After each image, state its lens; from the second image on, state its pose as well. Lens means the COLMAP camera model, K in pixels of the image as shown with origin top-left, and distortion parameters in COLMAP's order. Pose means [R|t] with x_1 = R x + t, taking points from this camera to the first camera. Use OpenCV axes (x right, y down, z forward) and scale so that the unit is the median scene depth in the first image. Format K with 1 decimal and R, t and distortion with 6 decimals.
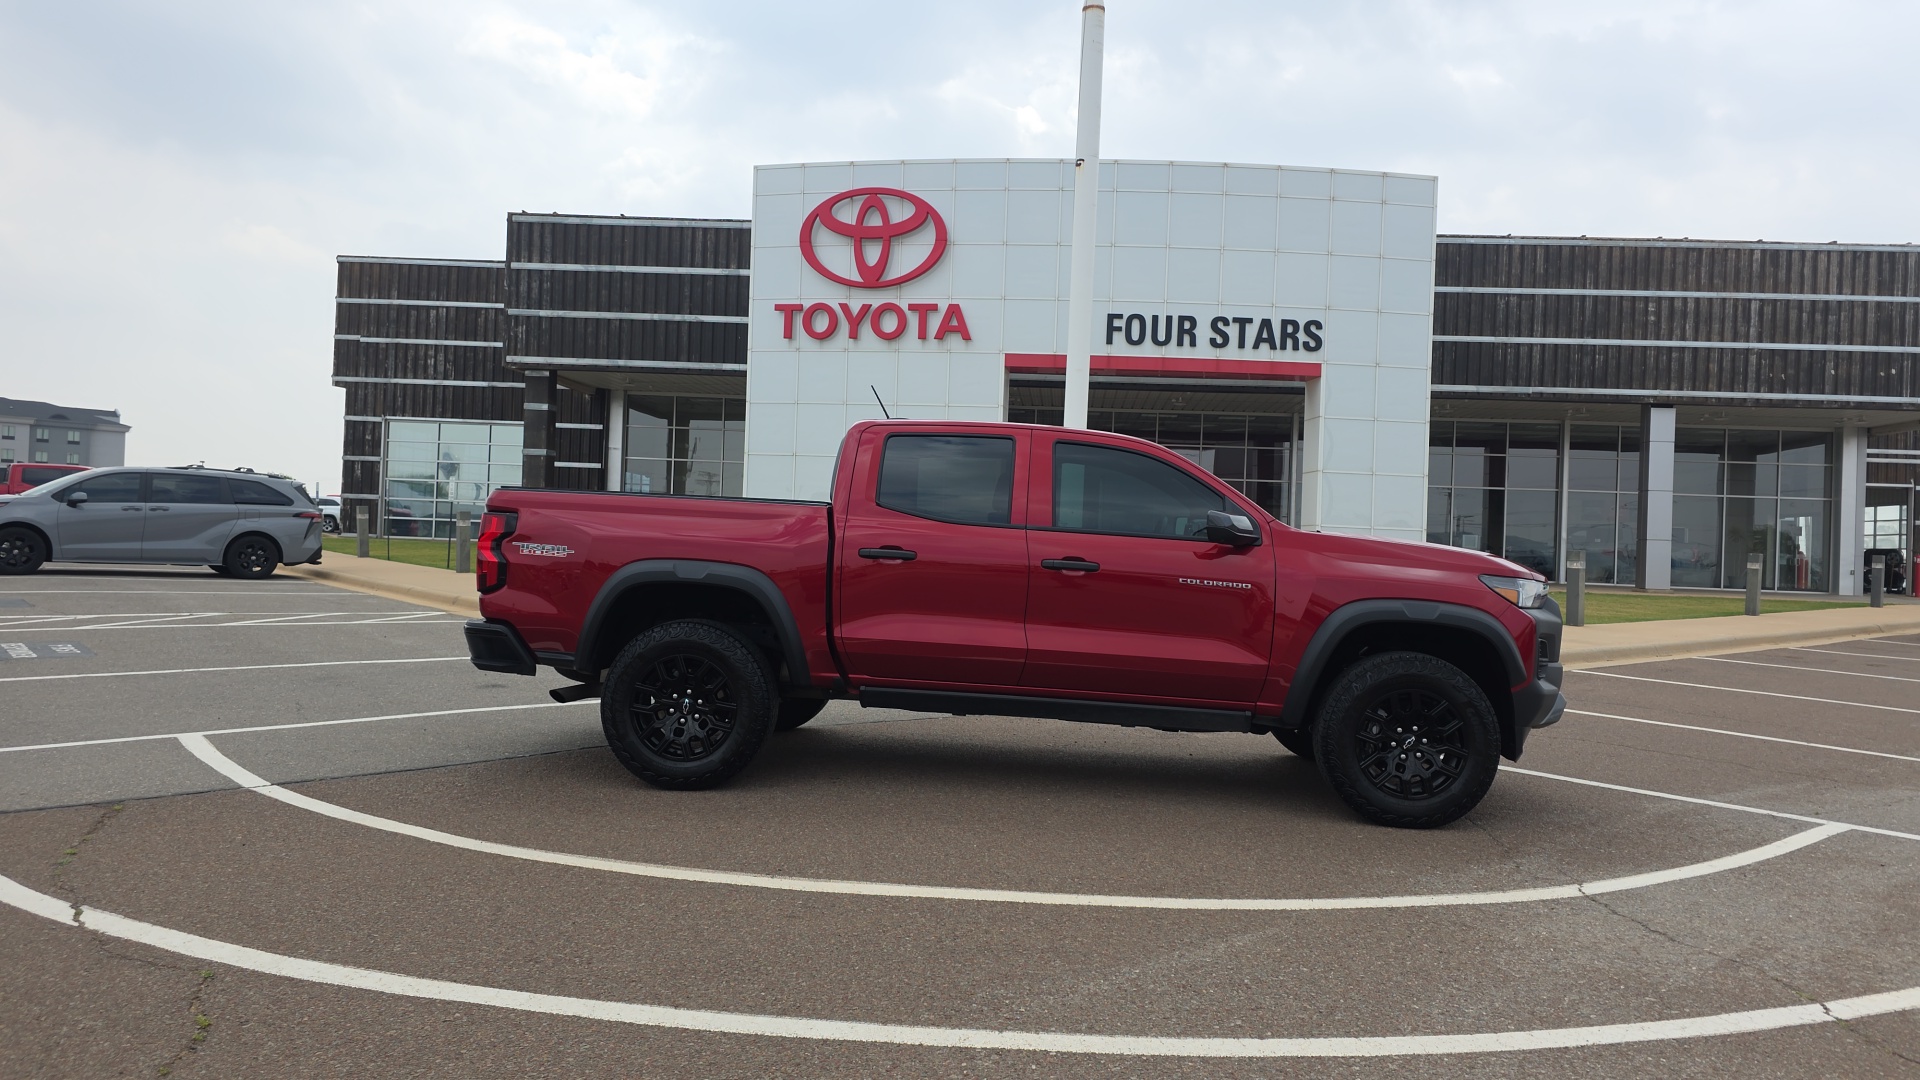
lens RADIAL K [[1295.0, 0, 995.6], [0, 1295.0, 532.0], [0, 0, 1]] dist [0.050777, -0.050732]
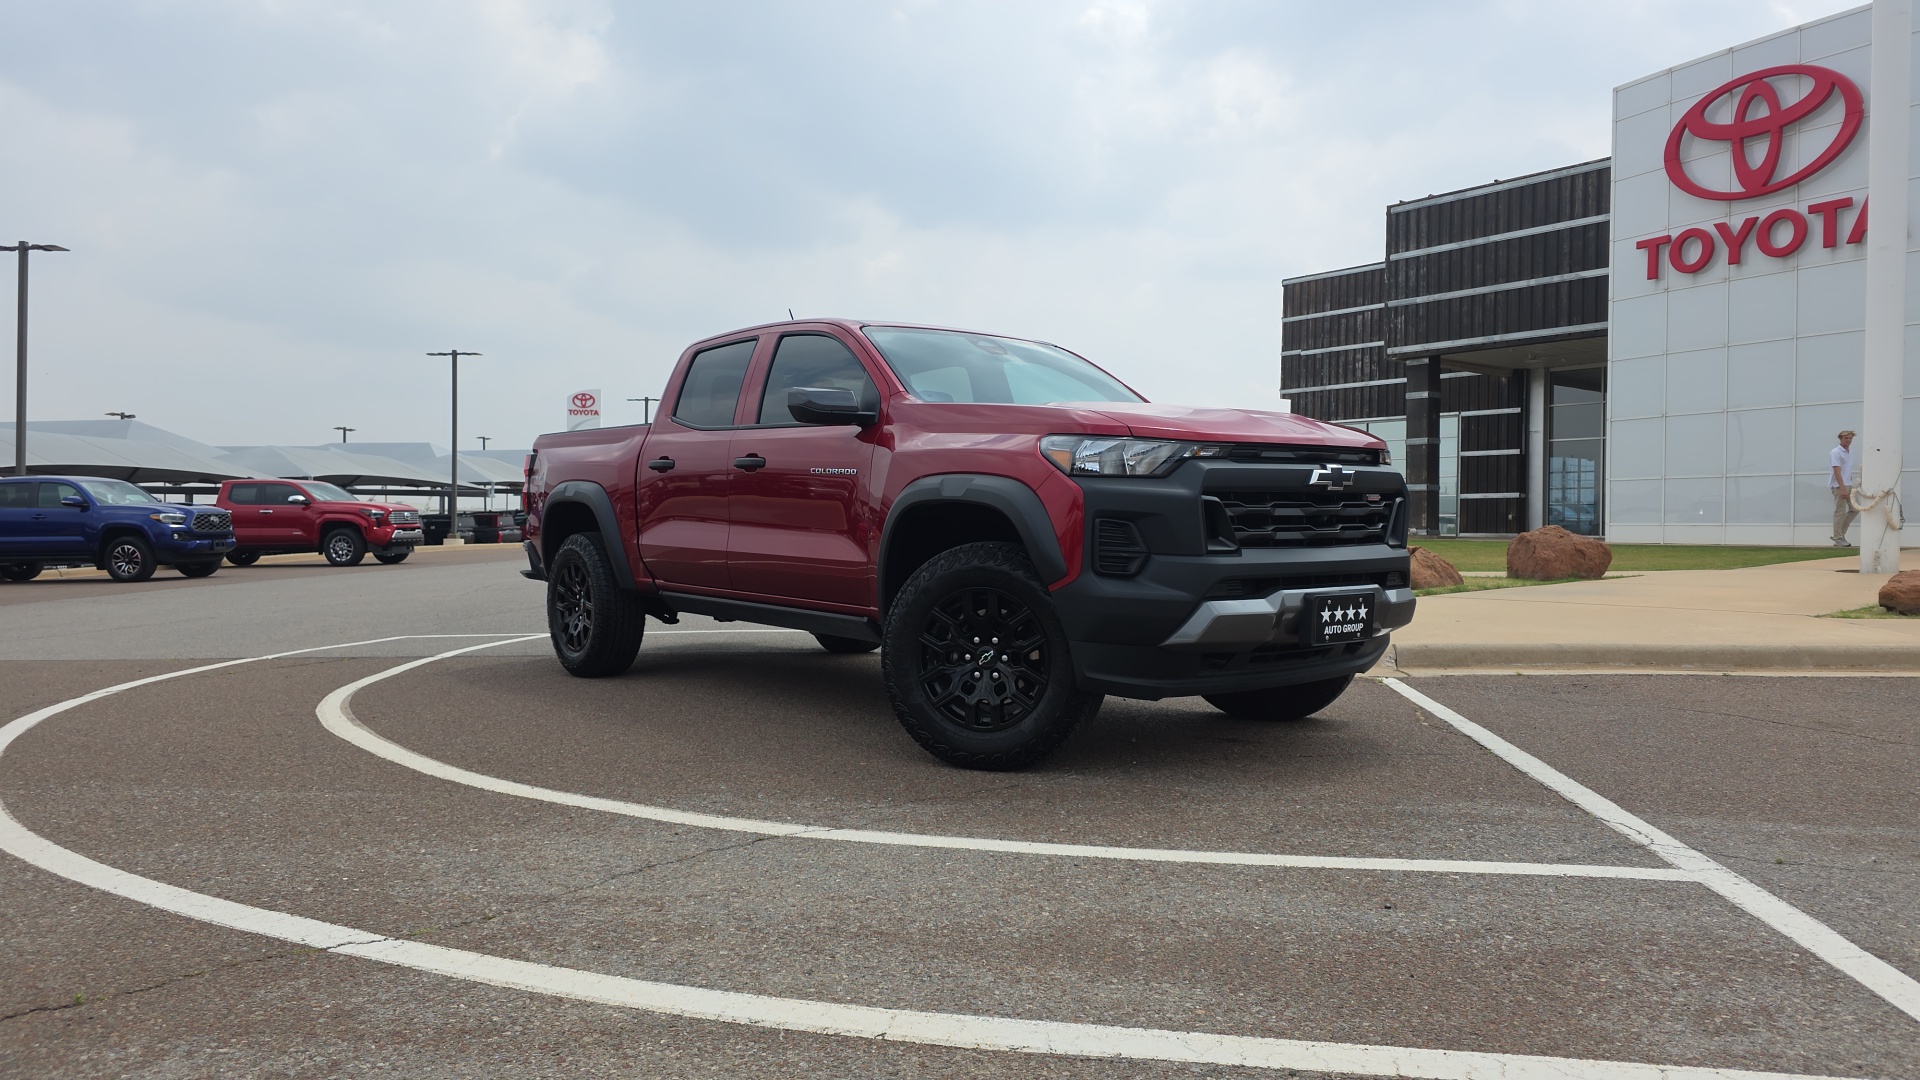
lens RADIAL K [[1295.0, 0, 957.6], [0, 1295.0, 530.3], [0, 0, 1]] dist [0.050777, -0.050732]
pose [[0.663110, -0.035511, -0.747679, 0.164500], [0.028836, 0.999344, -0.021890, 0.019306], [0.747966, -0.007044, 0.663700, 0.090604]]
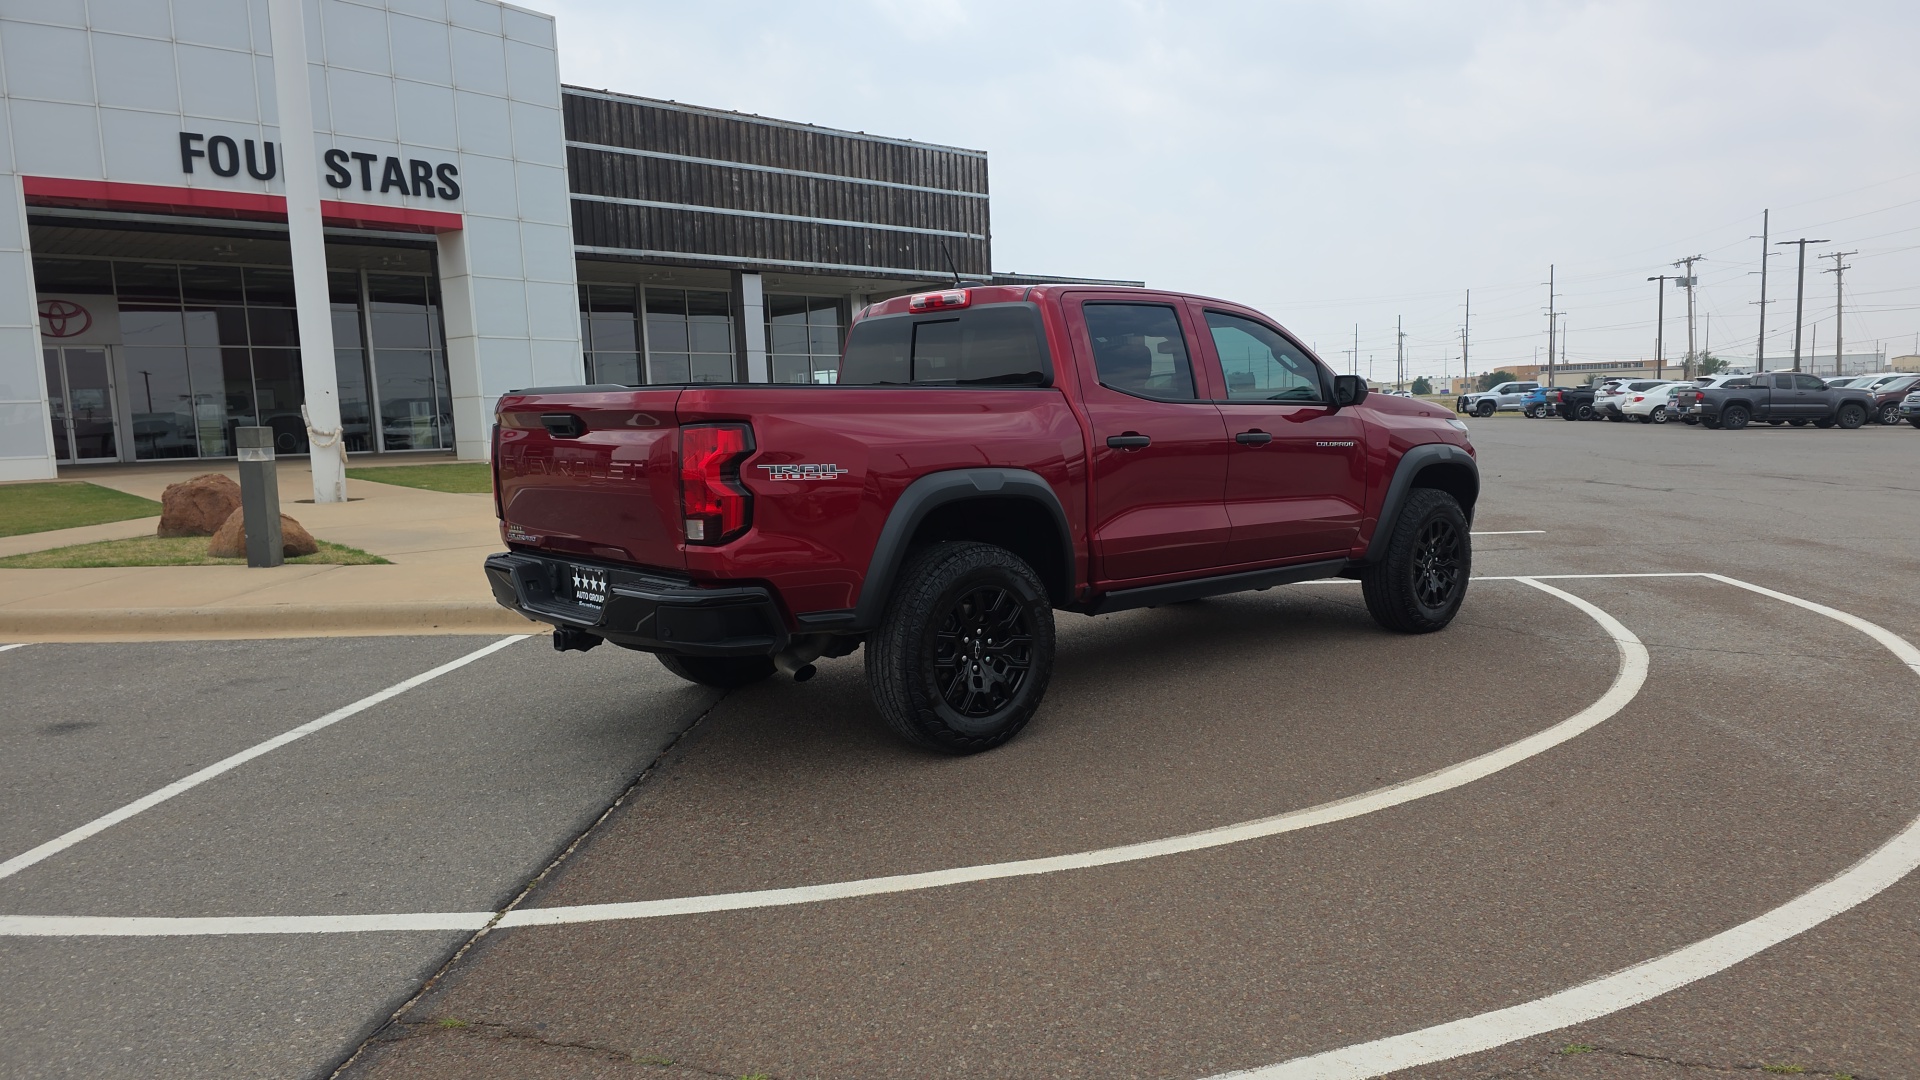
lens RADIAL K [[1295.0, 0, 1016.6], [0, 1295.0, 557.5], [0, 0, 1]] dist [0.050777, -0.050732]
pose [[0.683775, -0.137099, 0.716698, -0.162215], [0.047565, 0.988476, 0.143708, -0.007358], [-0.728141, -0.064174, 0.682417, 0.091712]]
